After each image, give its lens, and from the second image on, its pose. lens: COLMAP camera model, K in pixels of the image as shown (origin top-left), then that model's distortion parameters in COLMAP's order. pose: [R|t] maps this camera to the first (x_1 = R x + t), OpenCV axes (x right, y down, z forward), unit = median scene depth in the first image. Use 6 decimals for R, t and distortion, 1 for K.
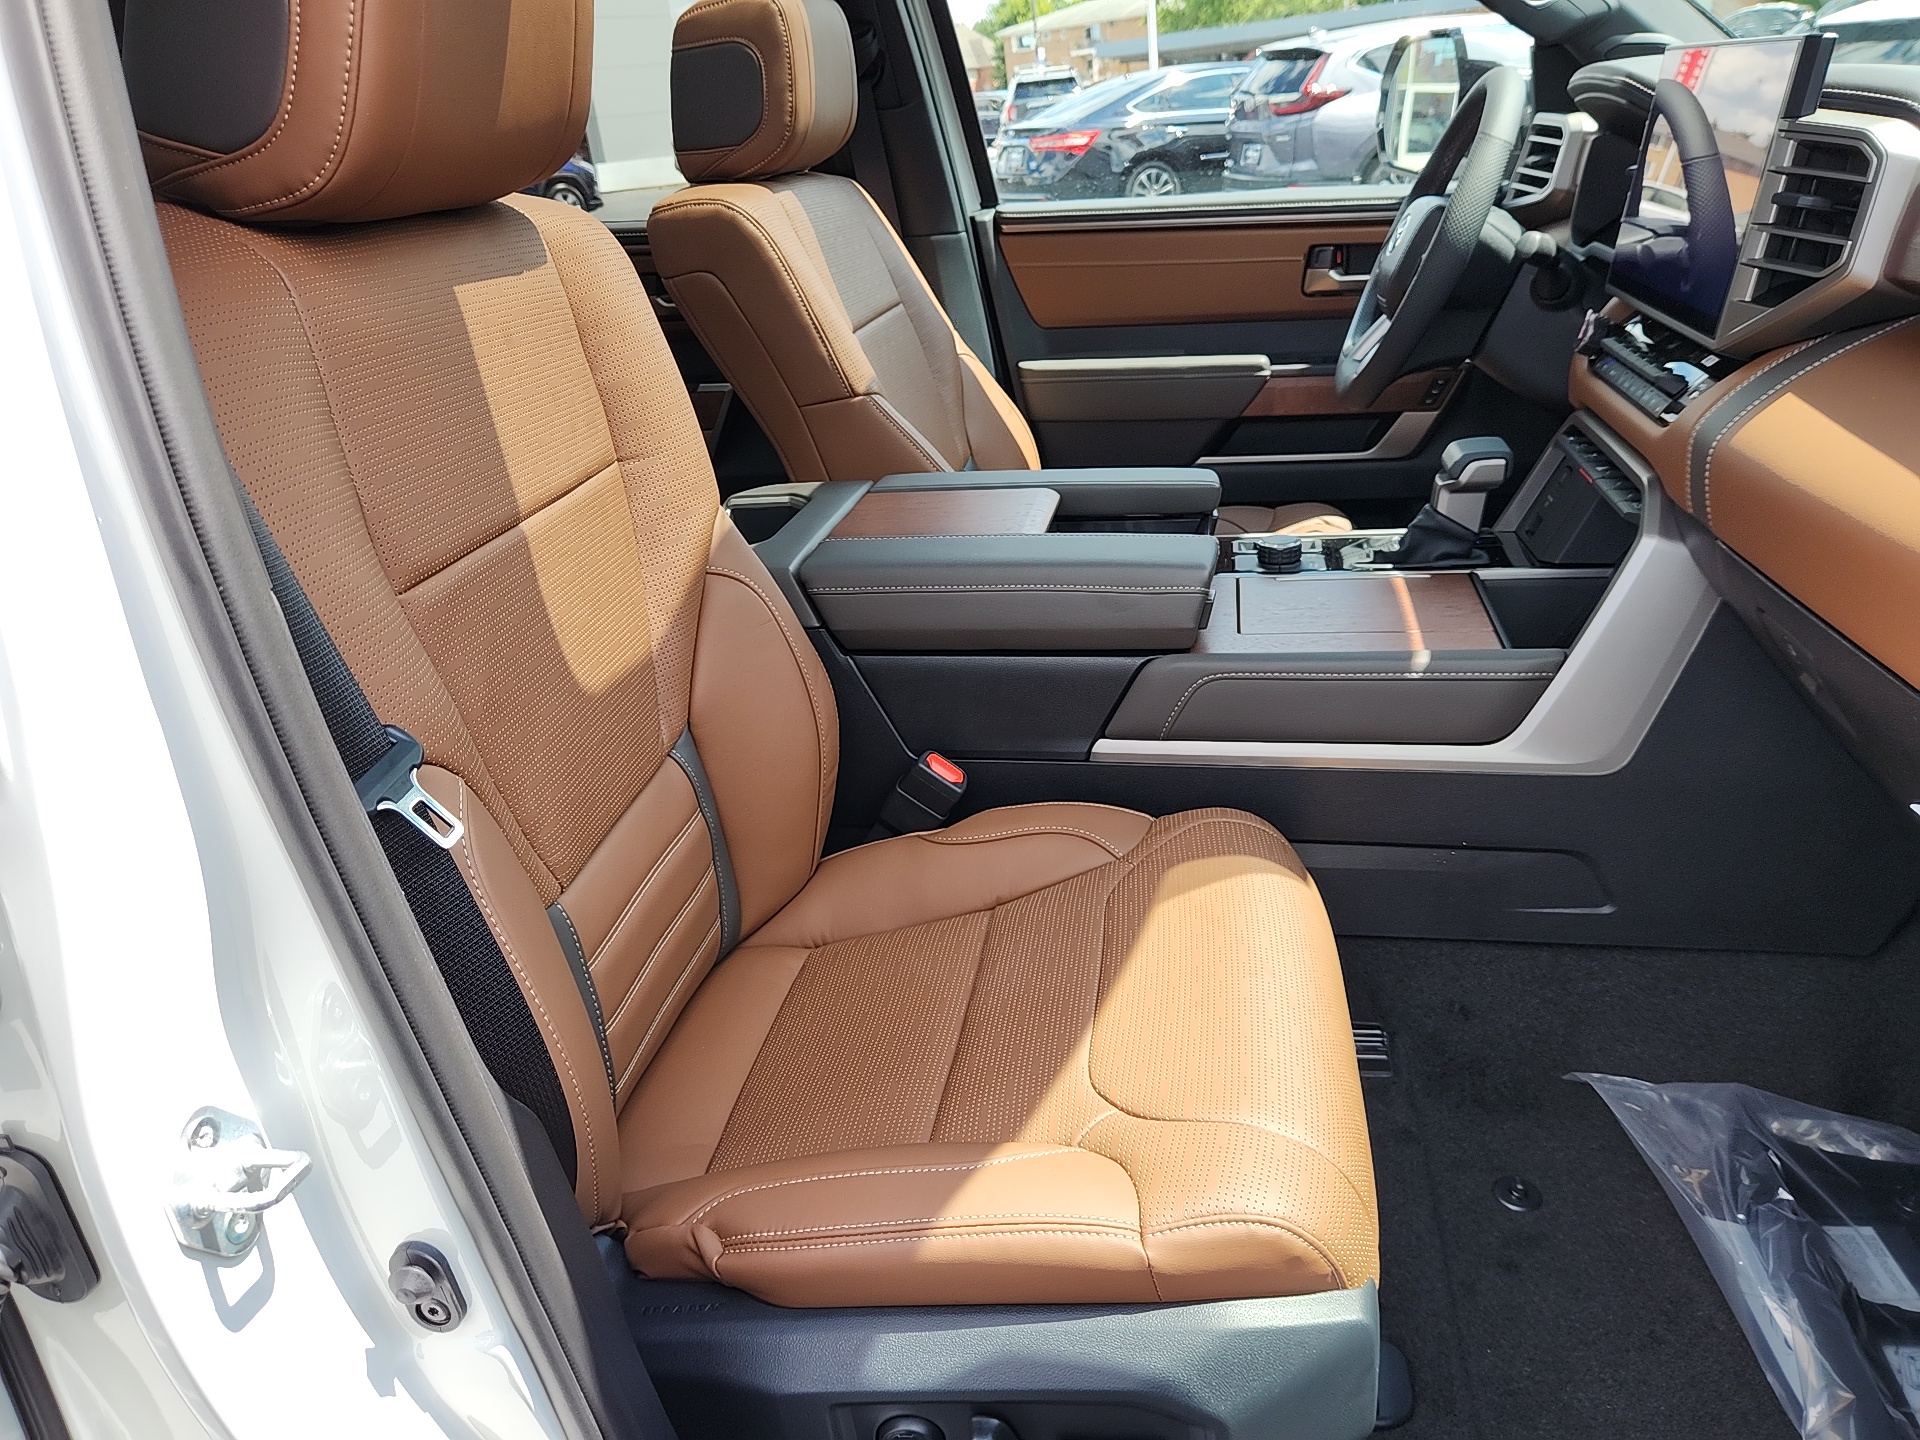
lens RADIAL K [[1415.8, 0, 960.0], [0, 1415.8, 720.0], [0, 0, 1]] dist [0.051248, -0.048579]
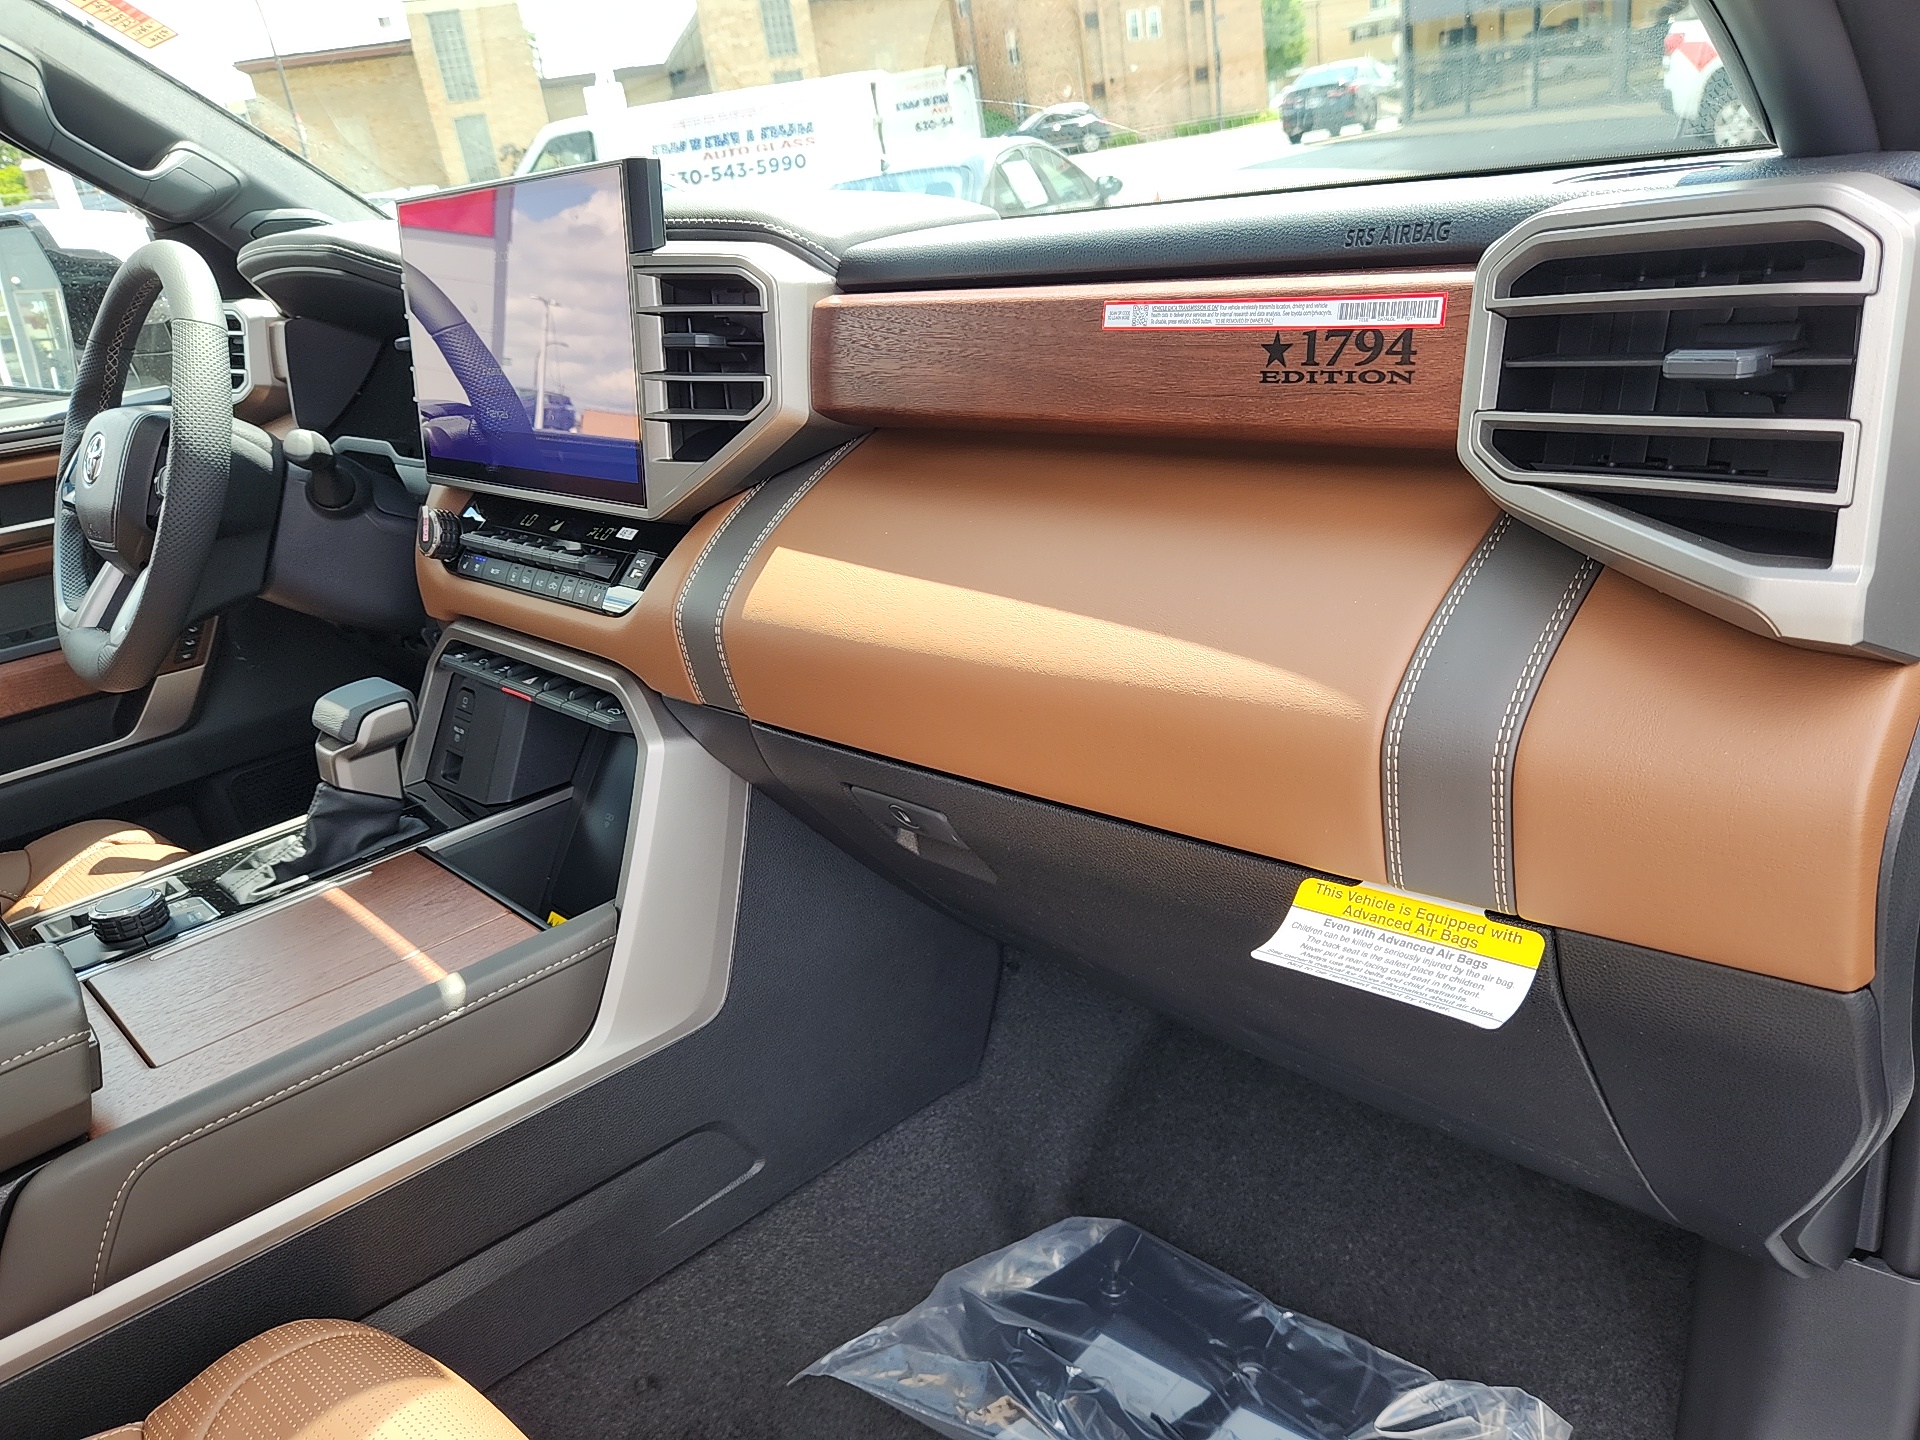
lens RADIAL K [[1415.8, 0, 960.0], [0, 1415.8, 720.0], [0, 0, 1]] dist [0.051248, -0.048579]
pose [[0.602730, -0.284046, 0.745677, -0.020238], [0.382824, 0.922861, 0.042103, -0.092817], [-0.700116, 0.260086, 0.664976, 0.279201]]
